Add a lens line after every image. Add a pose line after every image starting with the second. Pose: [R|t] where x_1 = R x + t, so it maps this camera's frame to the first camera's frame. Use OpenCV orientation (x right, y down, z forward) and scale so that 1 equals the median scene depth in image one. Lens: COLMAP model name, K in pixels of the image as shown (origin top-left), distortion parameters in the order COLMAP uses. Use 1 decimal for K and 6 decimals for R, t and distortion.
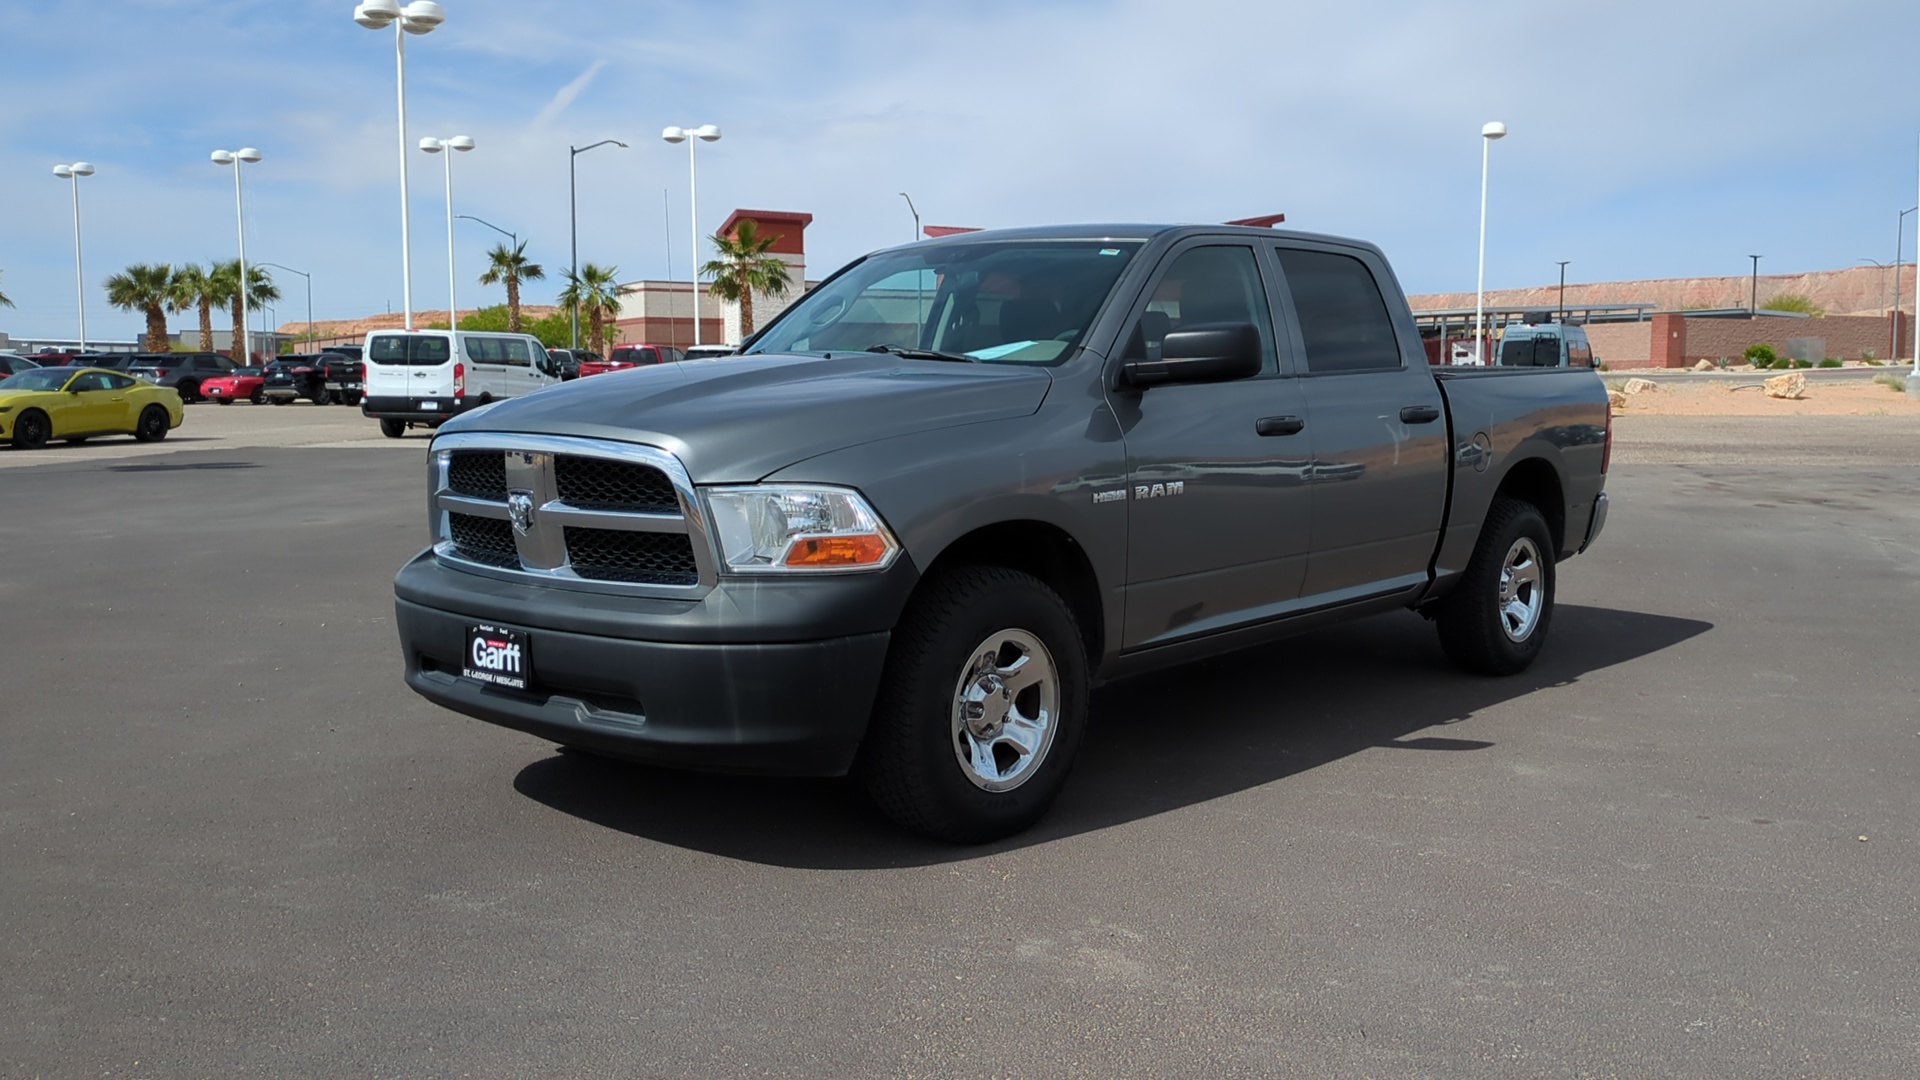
lens RADIAL K [[1659.4, 0, 971.3], [0, 1659.4, 536.5], [0, 0, 1]] dist [0.072219, -0.111958]
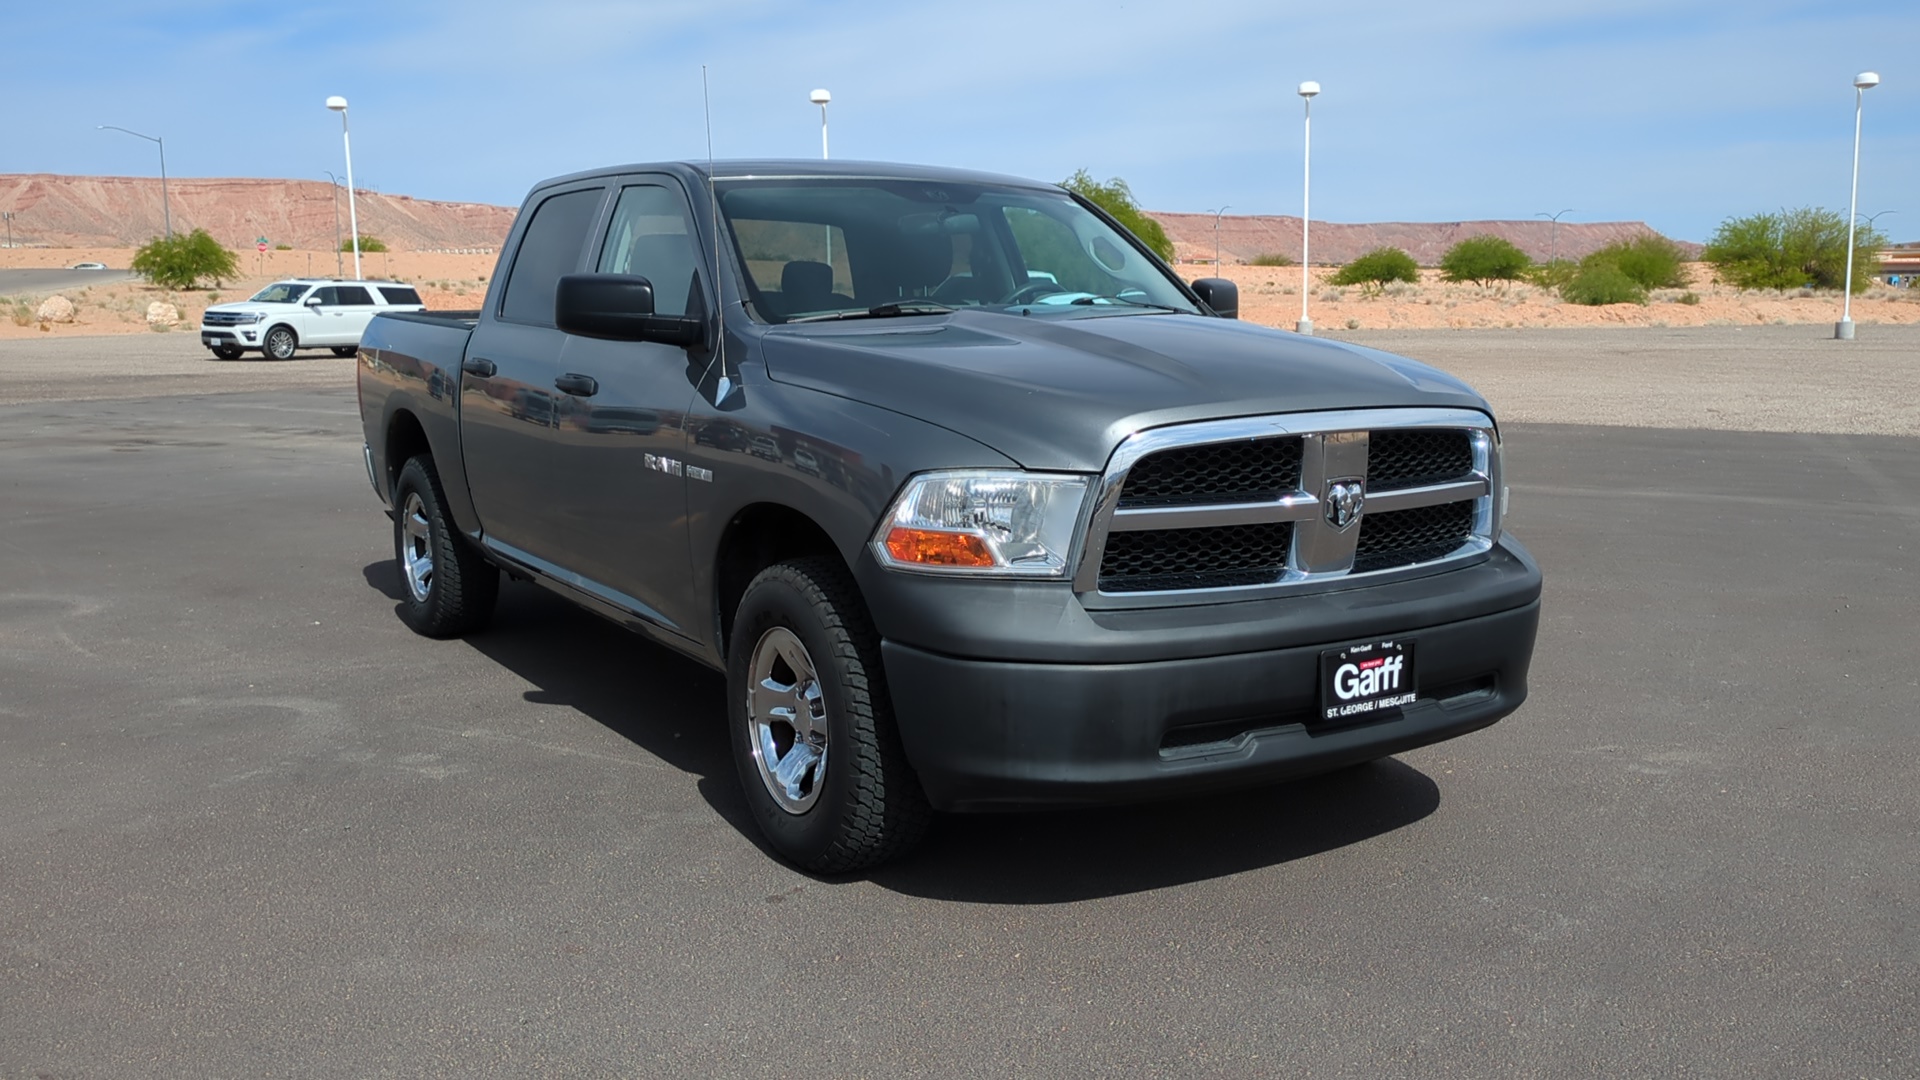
lens RADIAL K [[1646.1, 0, 983.9], [0, 1646.1, 539.0], [0, 0, 1]] dist [0.084327, -0.120780]
pose [[0.267503, -0.137949, 0.953631, -1.101162], [0.096496, 0.988559, 0.115933, -0.109798], [-0.958713, 0.061009, 0.277754, 0.943413]]
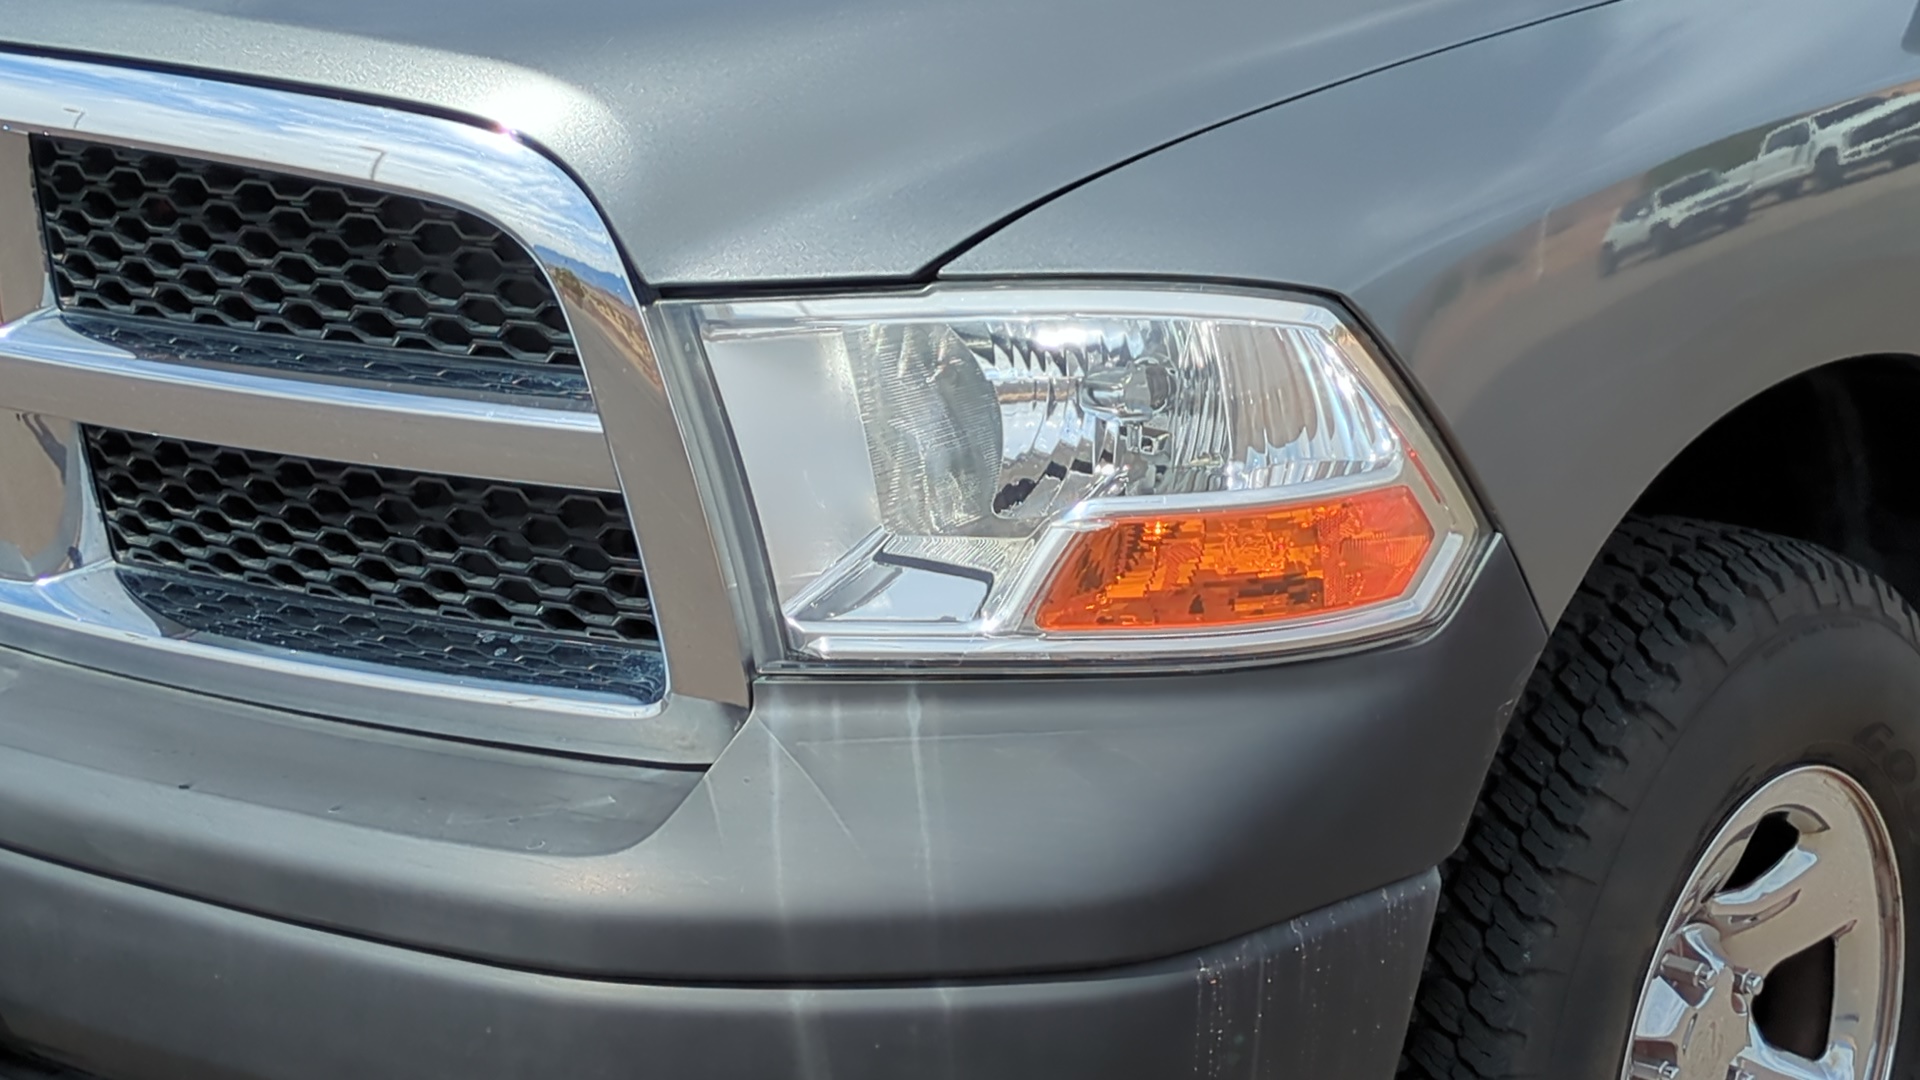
lens RADIAL K [[3214.3, 0, 960.0], [0, 3214.3, 540.0], [0, 0, 1]] dist [0.083046, -0.180670]
pose [[0.999474, -0.006224, 0.031828, -0.127117], [0.001637, 0.989839, 0.142184, -0.055598], [-0.032390, -0.142057, 0.989328, 0.508887]]
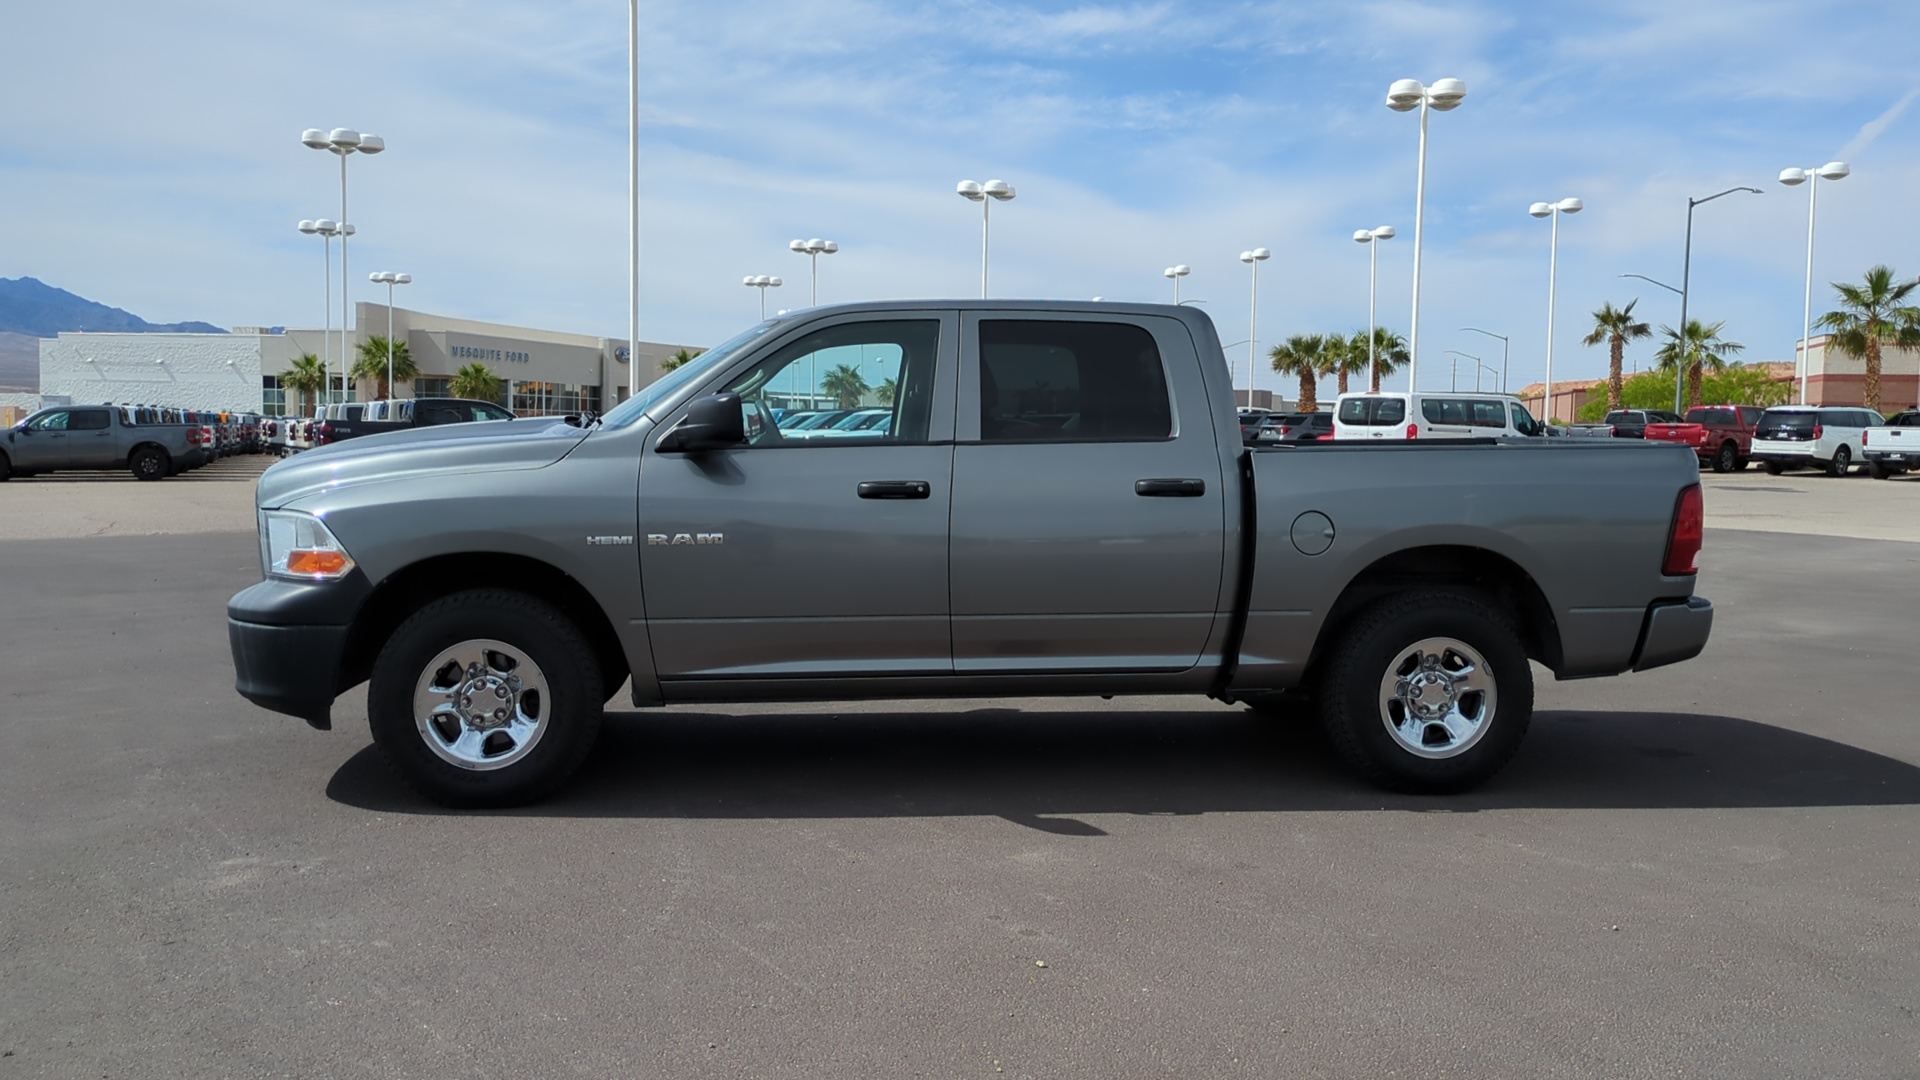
lens RADIAL K [[1646.1, 0, 983.9], [0, 1646.1, 539.0], [0, 0, 1]] dist [0.084327, -0.120780]
pose [[0.757628, 0.055555, -0.650317, 1.115613], [-0.077390, 0.996988, -0.004990, -0.041993], [0.648082, 0.054109, 0.759646, 0.305056]]
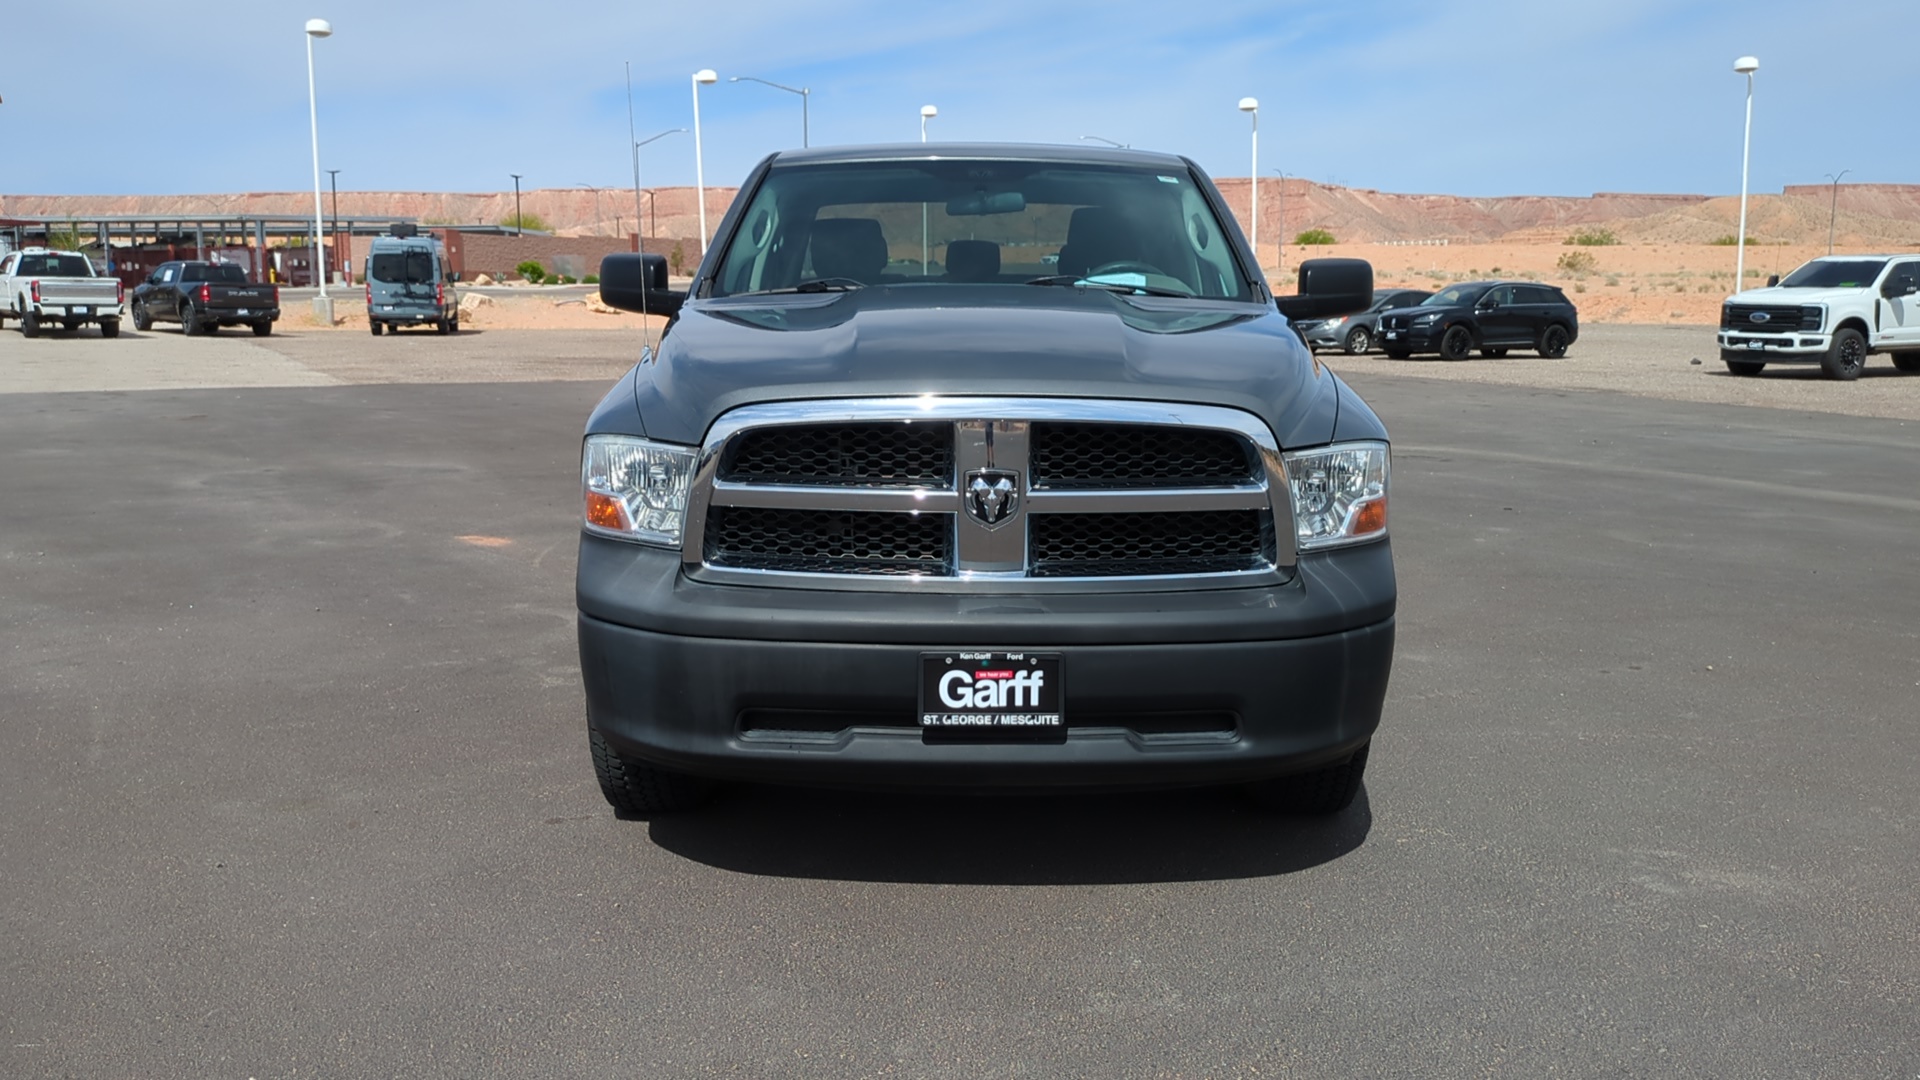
lens RADIAL K [[1659.4, 0, 971.3], [0, 1659.4, 536.5], [0, 0, 1]] dist [0.072219, -0.111958]
pose [[0.738515, -0.093246, 0.667759, -0.785182], [0.058290, 0.995512, 0.074547, -0.054962], [-0.671713, -0.016130, 0.740636, 0.441997]]
